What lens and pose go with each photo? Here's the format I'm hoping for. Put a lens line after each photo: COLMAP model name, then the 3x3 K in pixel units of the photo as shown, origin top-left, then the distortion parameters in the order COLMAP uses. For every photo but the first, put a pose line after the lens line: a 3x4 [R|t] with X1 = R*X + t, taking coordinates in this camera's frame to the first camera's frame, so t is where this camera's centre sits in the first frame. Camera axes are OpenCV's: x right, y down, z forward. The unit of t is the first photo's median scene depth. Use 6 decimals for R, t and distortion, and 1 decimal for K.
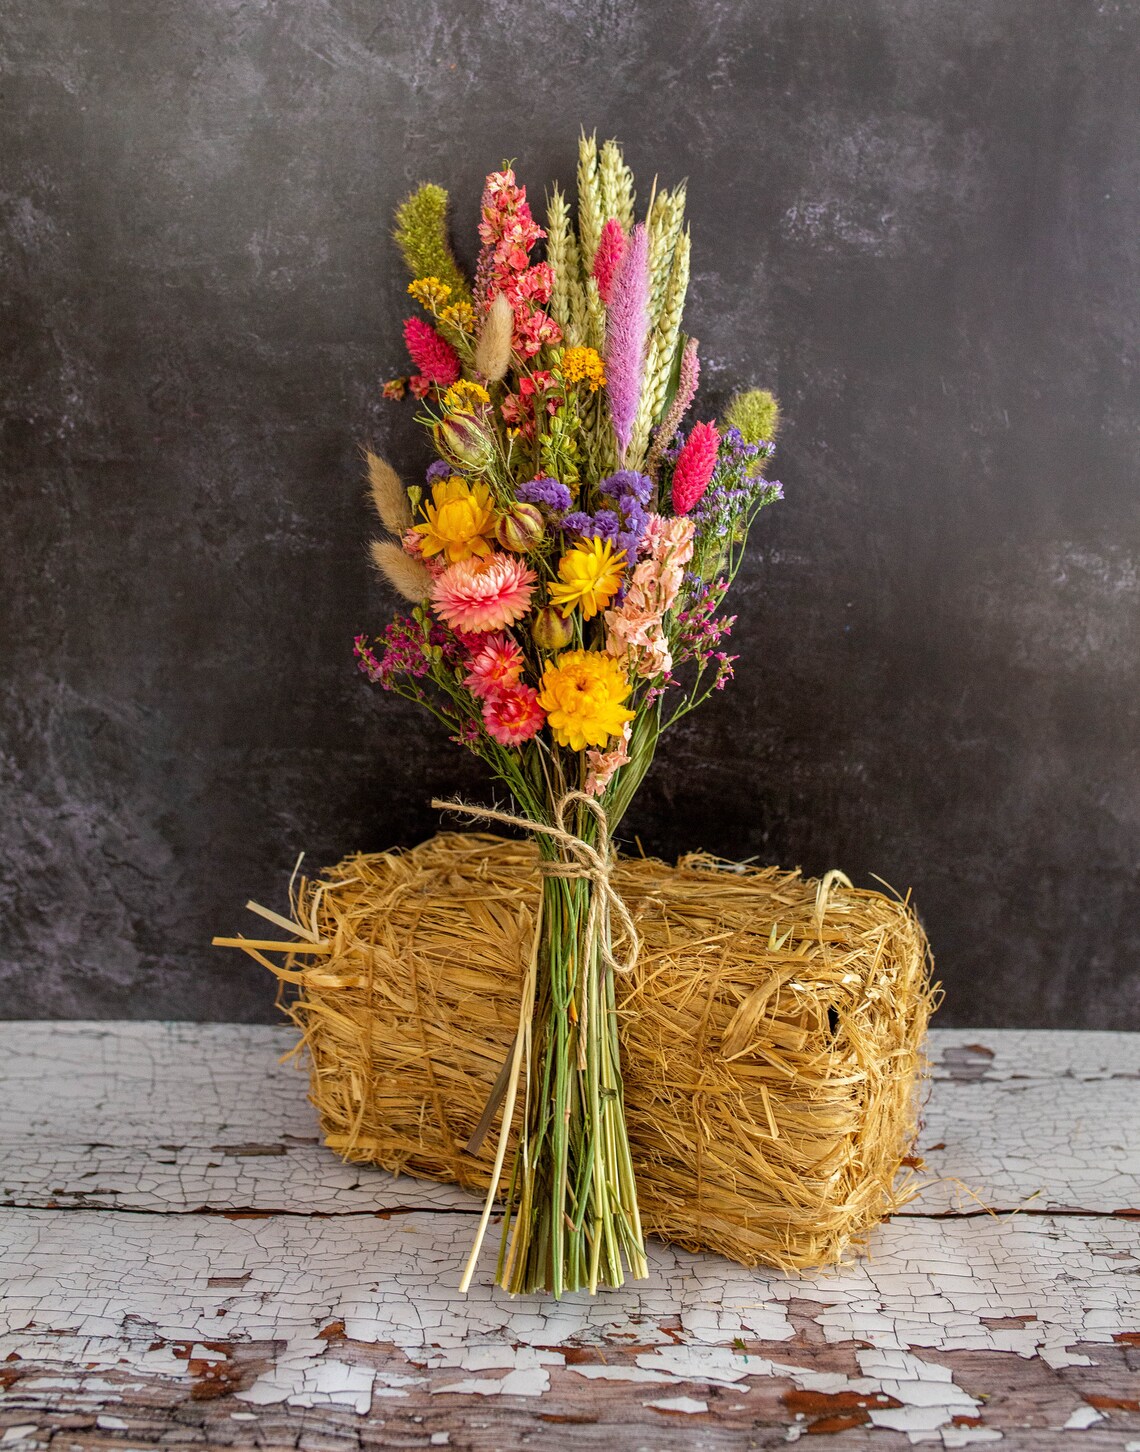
lens RADIAL K [[1689.8, 0, 569.3], [0, 1689.8, 725.9], [0, 0, 1]] dist [-0.048388, 0.000000]
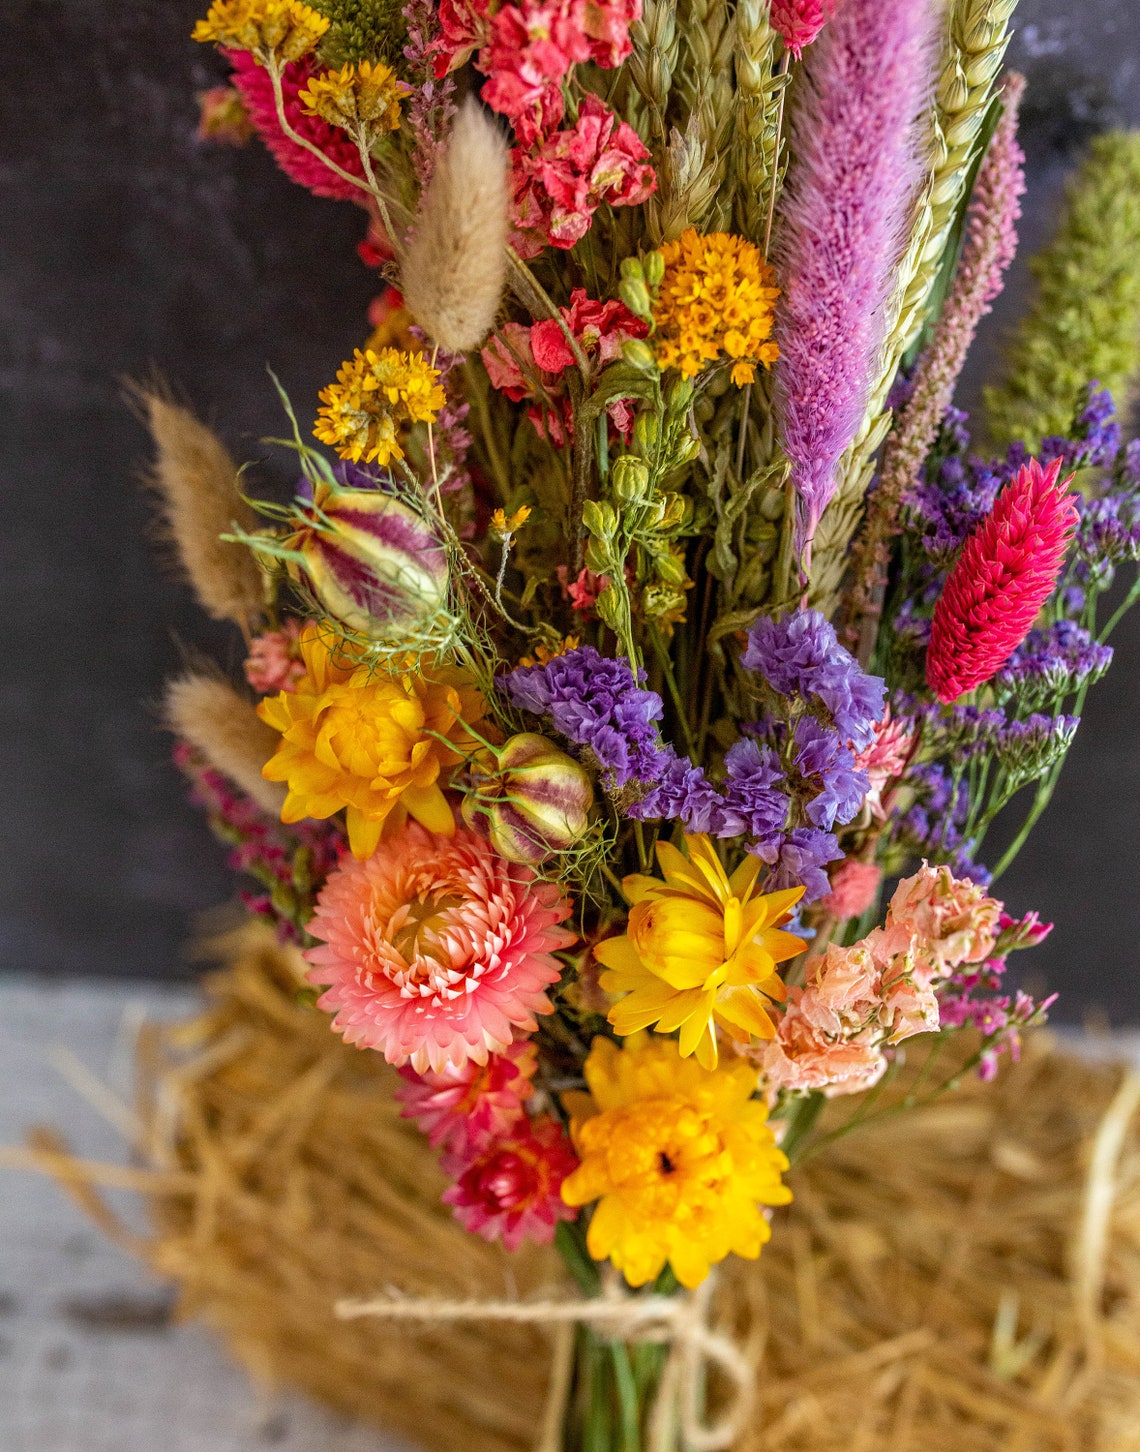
lens RADIAL K [[1689.8, 0, 570.0], [0, 1689.8, 726.0], [0, 0, 1]] dist [-0.048388, 0.000000]
pose [[0.999252, 0.031759, -0.022063, -0.011059], [-0.015543, 0.852277, 0.522860, -0.319057], [0.035409, -0.522126, 0.852133, 0.658094]]
